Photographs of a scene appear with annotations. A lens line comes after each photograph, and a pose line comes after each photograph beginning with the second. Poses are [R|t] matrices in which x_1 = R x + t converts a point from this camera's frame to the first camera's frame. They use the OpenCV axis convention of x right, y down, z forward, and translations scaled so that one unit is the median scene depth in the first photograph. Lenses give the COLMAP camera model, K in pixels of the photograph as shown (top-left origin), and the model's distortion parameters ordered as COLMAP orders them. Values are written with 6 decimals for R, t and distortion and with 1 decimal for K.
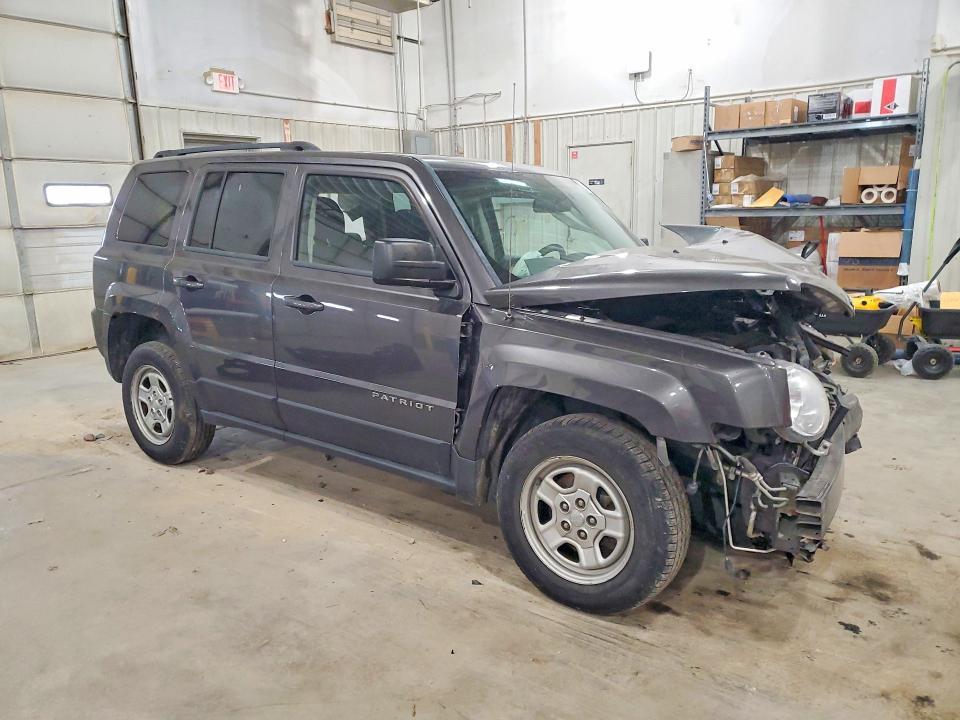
lens RADIAL K [[784.0, 0, 473.1], [0, 784.0, 344.4], [0, 0, 1]] dist [0.054808, 0.004563]
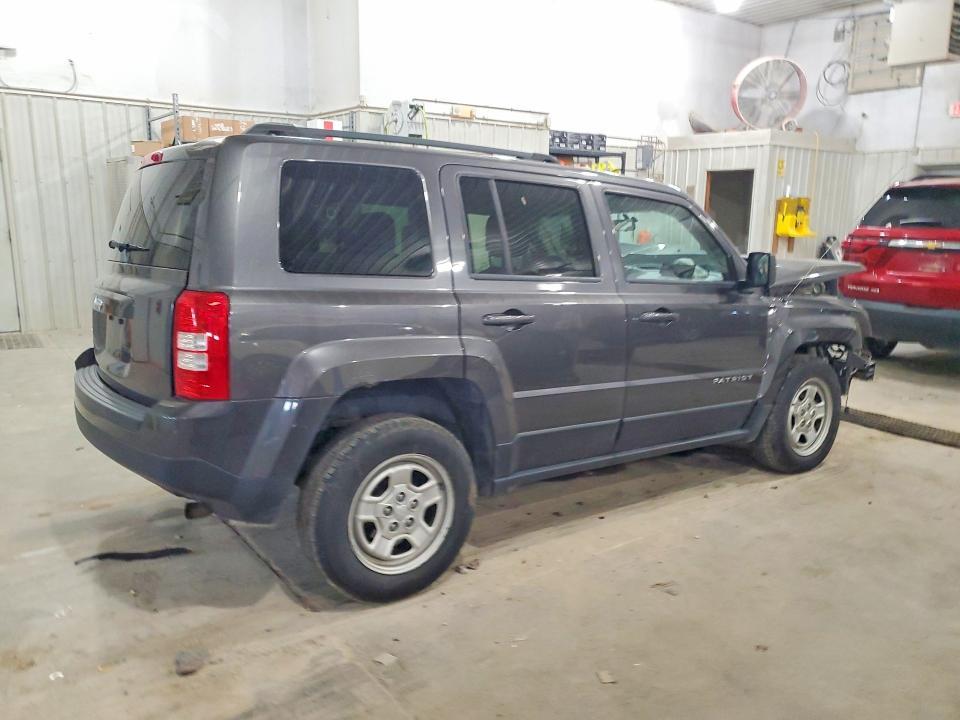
lens RADIAL K [[754.8, 0, 480.0], [0, 754.8, 360.0], [0, 0, 1]] dist [-0.046415, 0.082580]
pose [[0.282103, -0.160244, 0.945907, -1.099376], [0.144067, 0.981848, 0.123367, -0.133332], [-0.948506, 0.101472, 0.300068, 0.847995]]
